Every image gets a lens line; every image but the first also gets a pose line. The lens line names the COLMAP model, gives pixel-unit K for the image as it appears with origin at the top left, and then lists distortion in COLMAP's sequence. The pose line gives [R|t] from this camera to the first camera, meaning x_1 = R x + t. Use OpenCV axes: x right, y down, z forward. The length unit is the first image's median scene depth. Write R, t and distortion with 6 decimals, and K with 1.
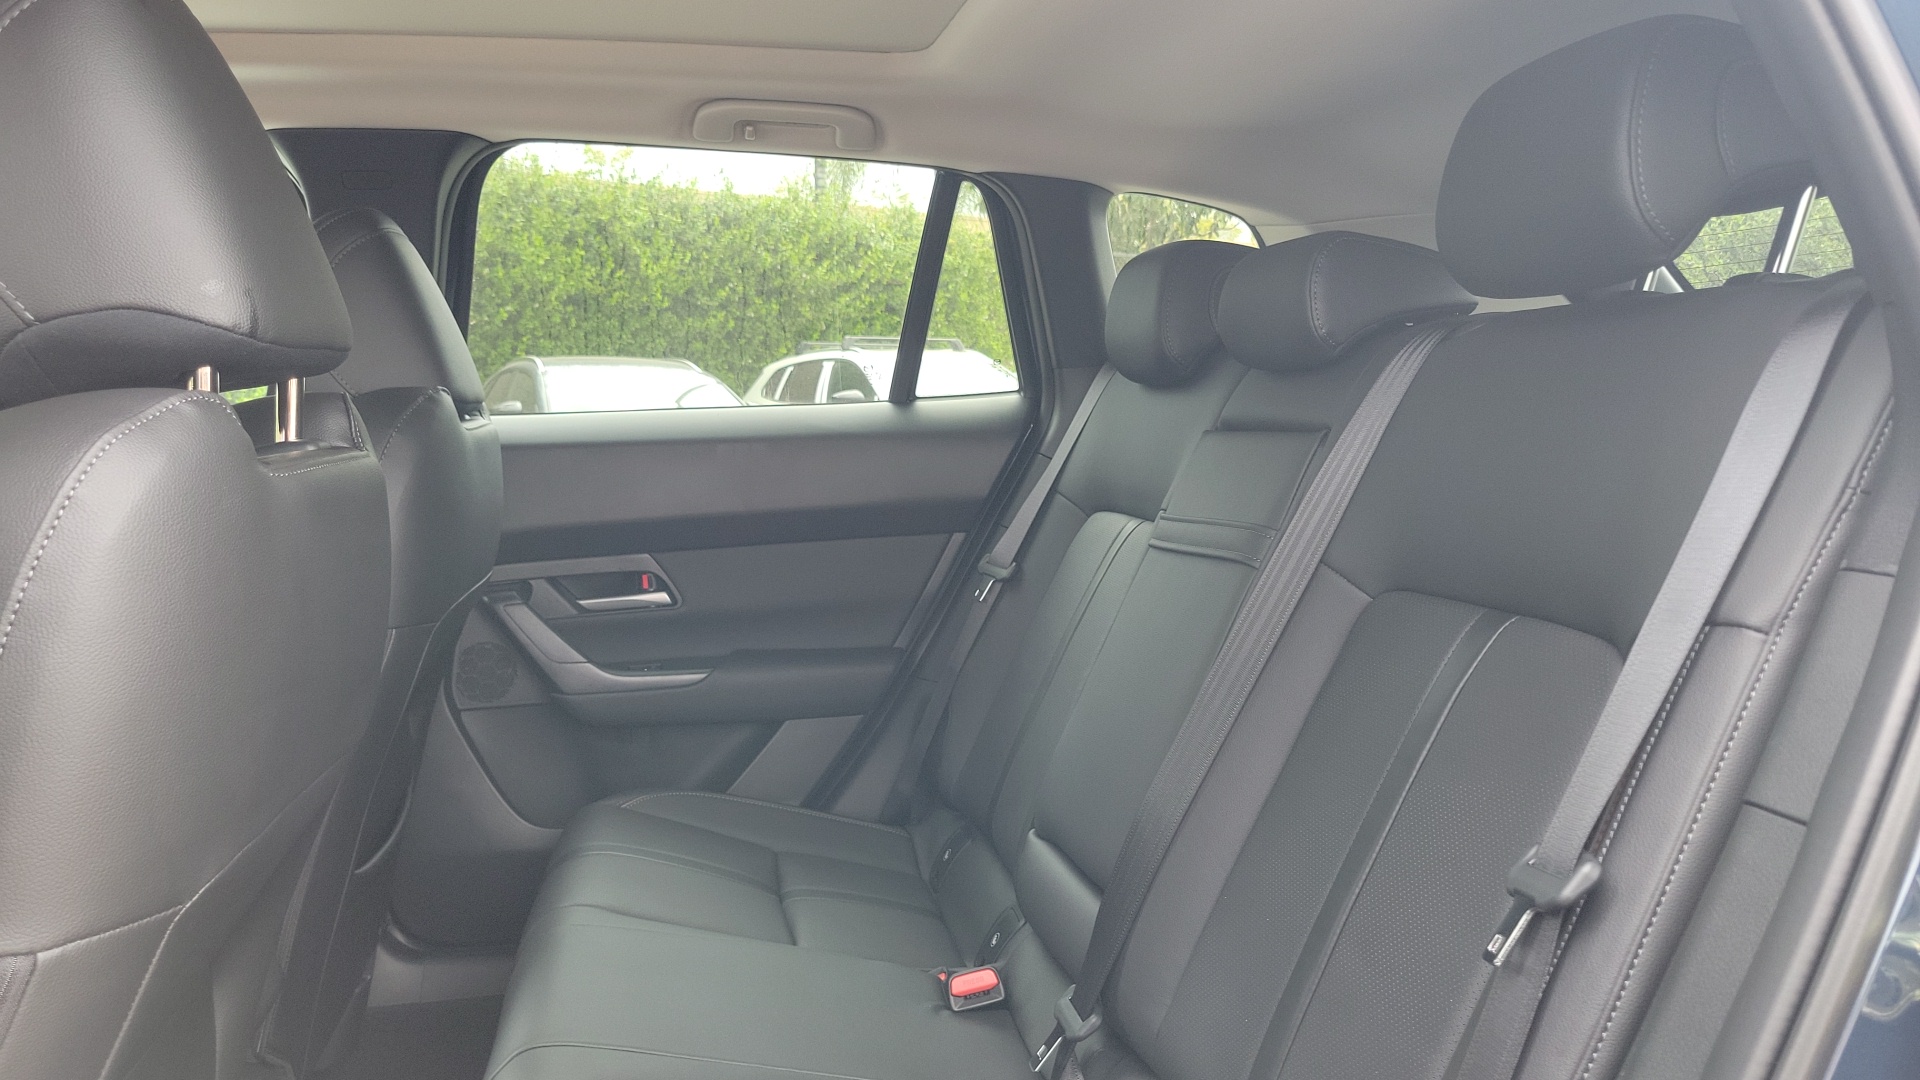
lens RADIAL K [[1439.2, 0, 960.0], [0, 1439.2, 540.0], [0, 0, 1]] dist [0.009135, 0.001239]
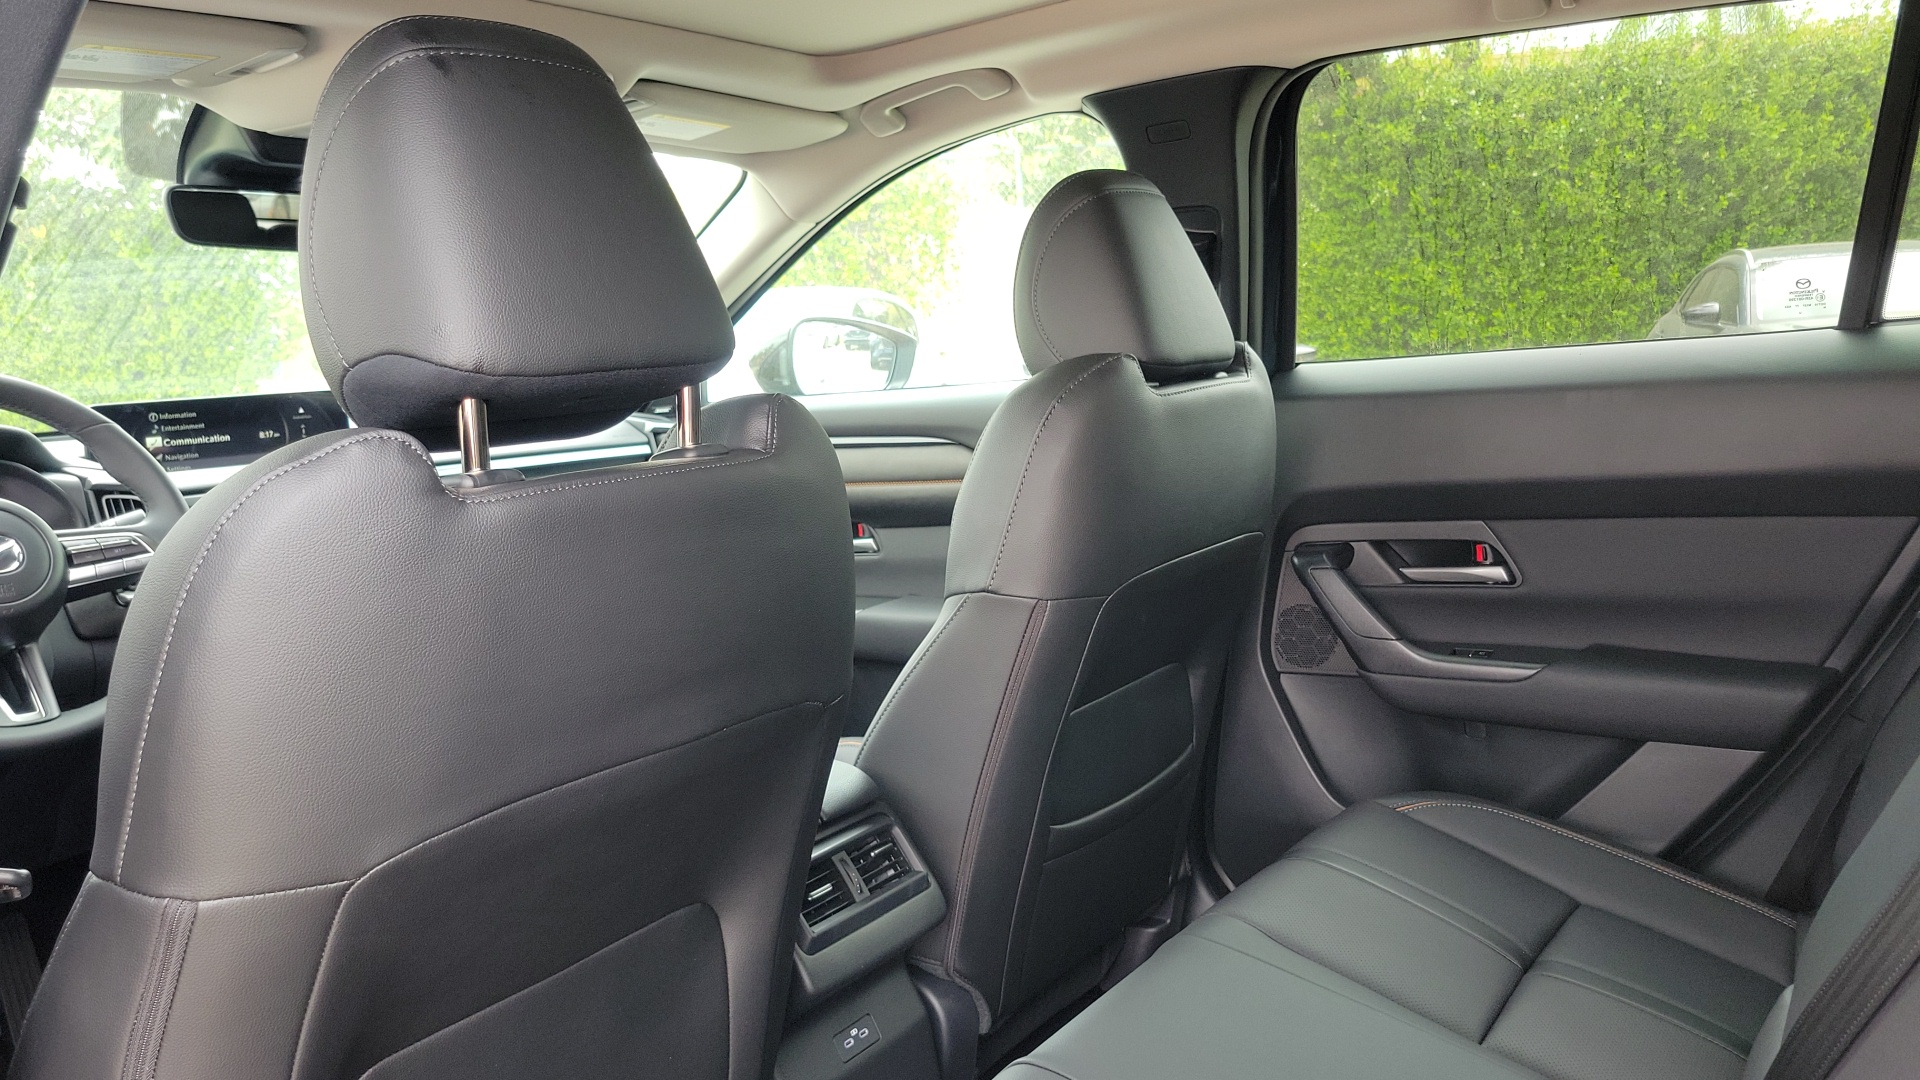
lens RADIAL K [[1445.8, 0, 954.7], [0, 1445.8, 535.1], [0, 0, 1]] dist [0.027977, -0.002896]
pose [[0.681506, 0.069652, -0.728490, 0.188163], [-0.023455, 0.997028, 0.073386, -0.036240], [0.731437, -0.032927, 0.681114, 0.174671]]
